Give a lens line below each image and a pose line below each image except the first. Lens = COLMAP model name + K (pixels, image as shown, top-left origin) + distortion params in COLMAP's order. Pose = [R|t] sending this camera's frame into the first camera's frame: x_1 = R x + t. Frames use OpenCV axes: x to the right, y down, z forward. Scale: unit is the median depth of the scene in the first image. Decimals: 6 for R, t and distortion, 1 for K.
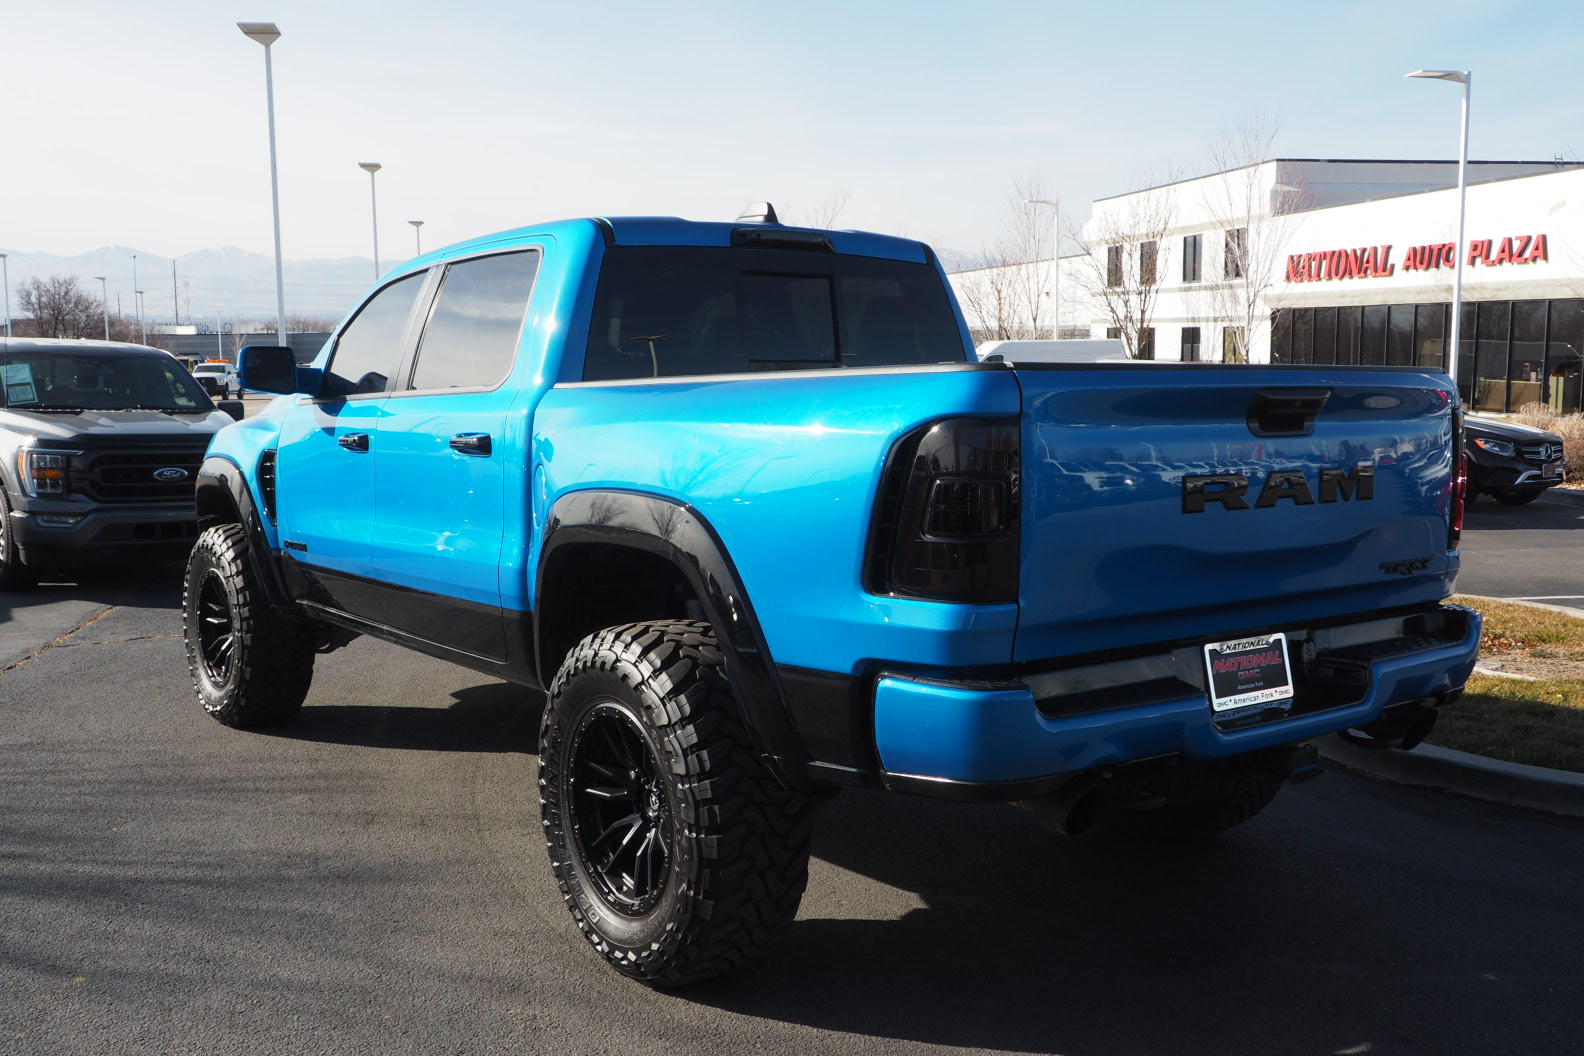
lens RADIAL K [[1518.7, 0, 792.0], [0, 1518.7, 528.0], [0, 0, 1]] dist [-0.036014, -0.015853]
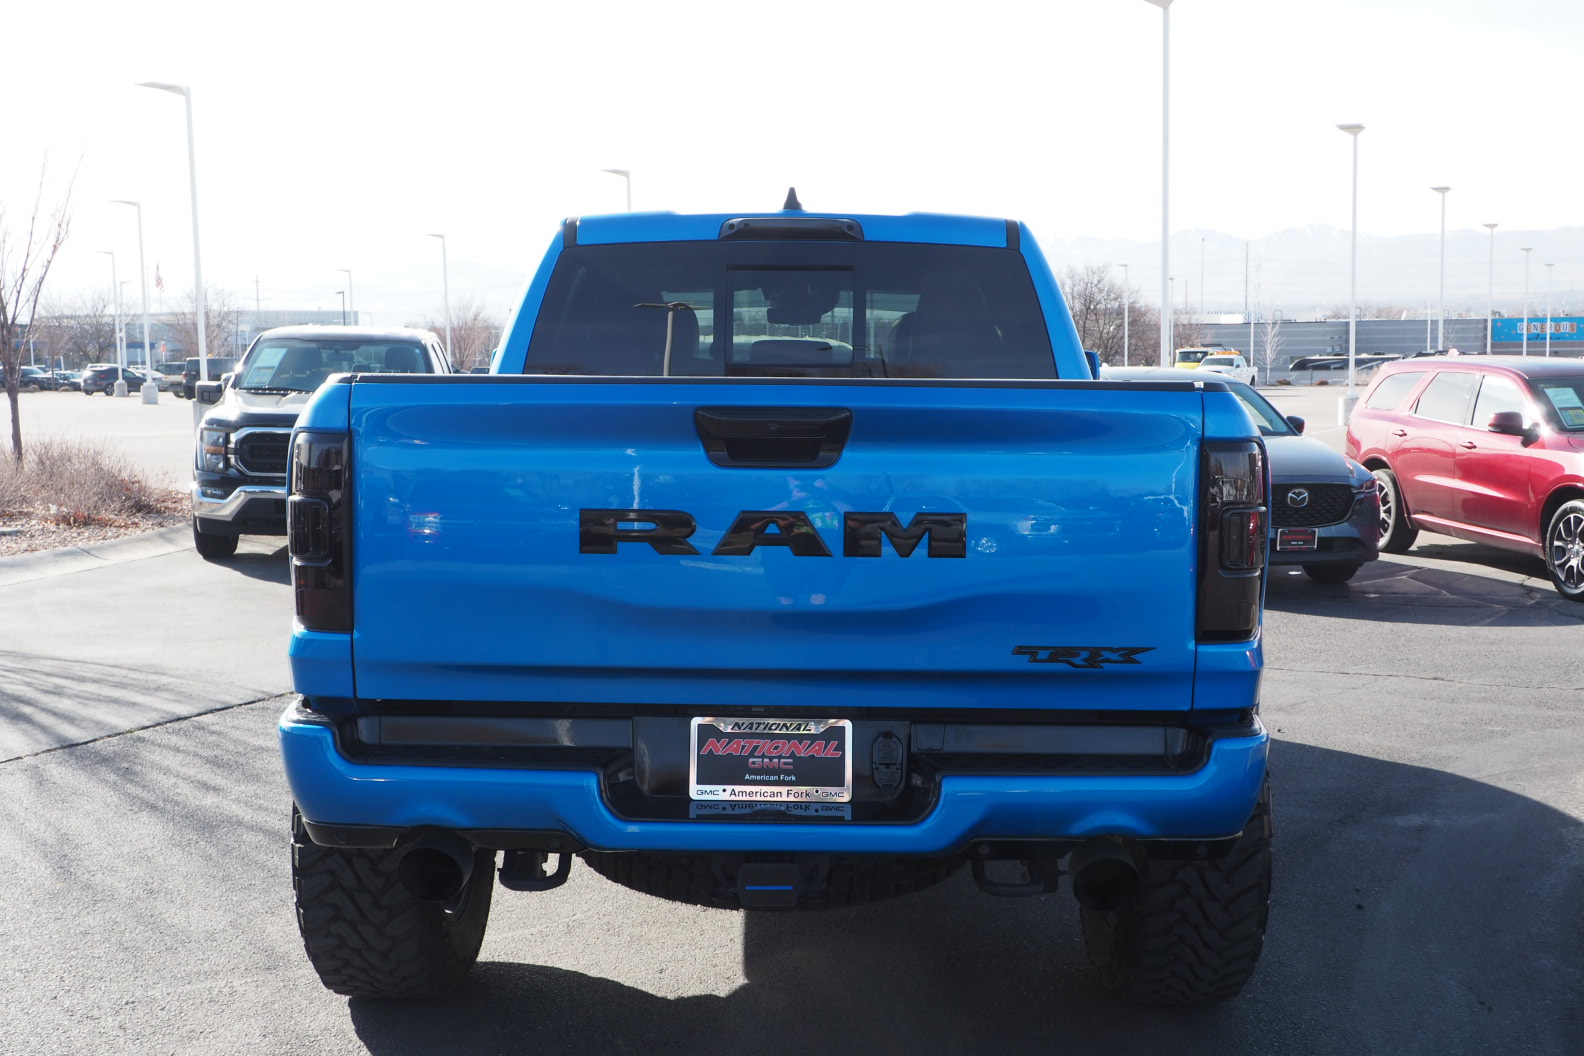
lens RADIAL K [[1720.8, 0, 750.3], [0, 1720.8, 532.3], [0, 0, 1]] dist [-0.000237, -0.033516]
pose [[0.783301, 0.060822, -0.618659, 0.798813], [-0.064326, 0.997790, 0.016651, -0.037292], [0.618305, 0.026754, 0.785483, 0.260092]]
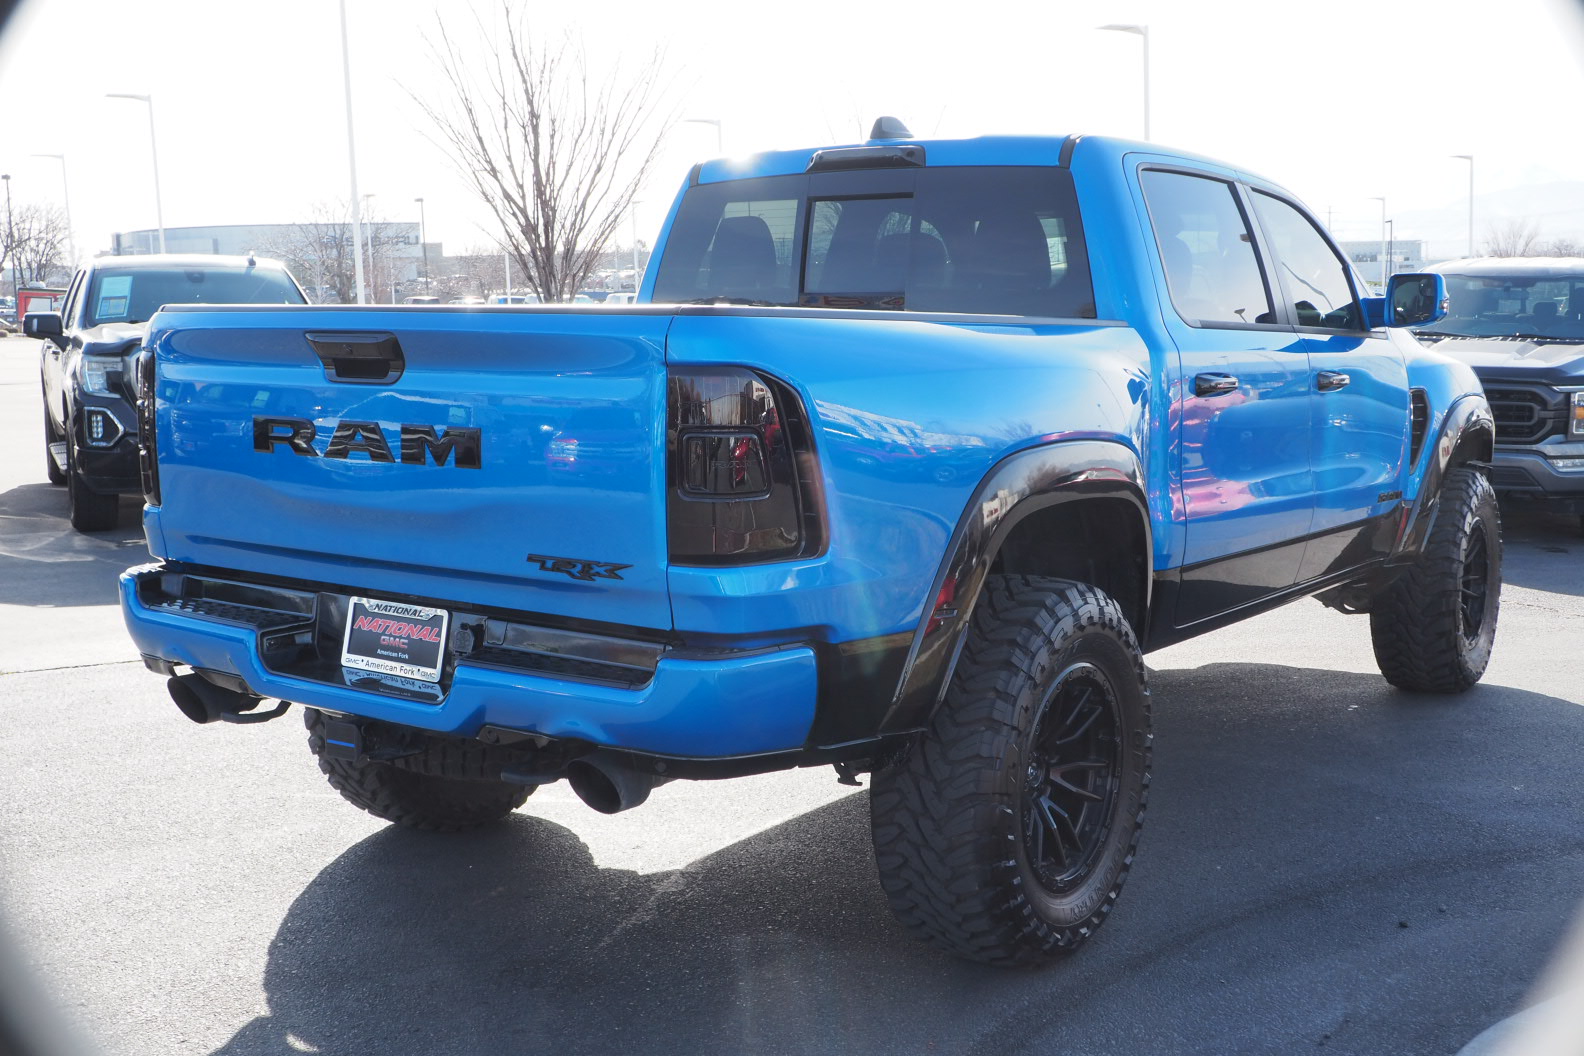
lens RADIAL K [[1720.8, 0, 750.3], [0, 1720.8, 532.3], [0, 0, 1]] dist [-0.000237, -0.033516]
pose [[0.299699, 0.123133, -0.946054, 1.268798], [-0.088389, 0.990955, 0.100976, -0.088539], [0.949931, 0.053358, 0.307872, 0.828446]]
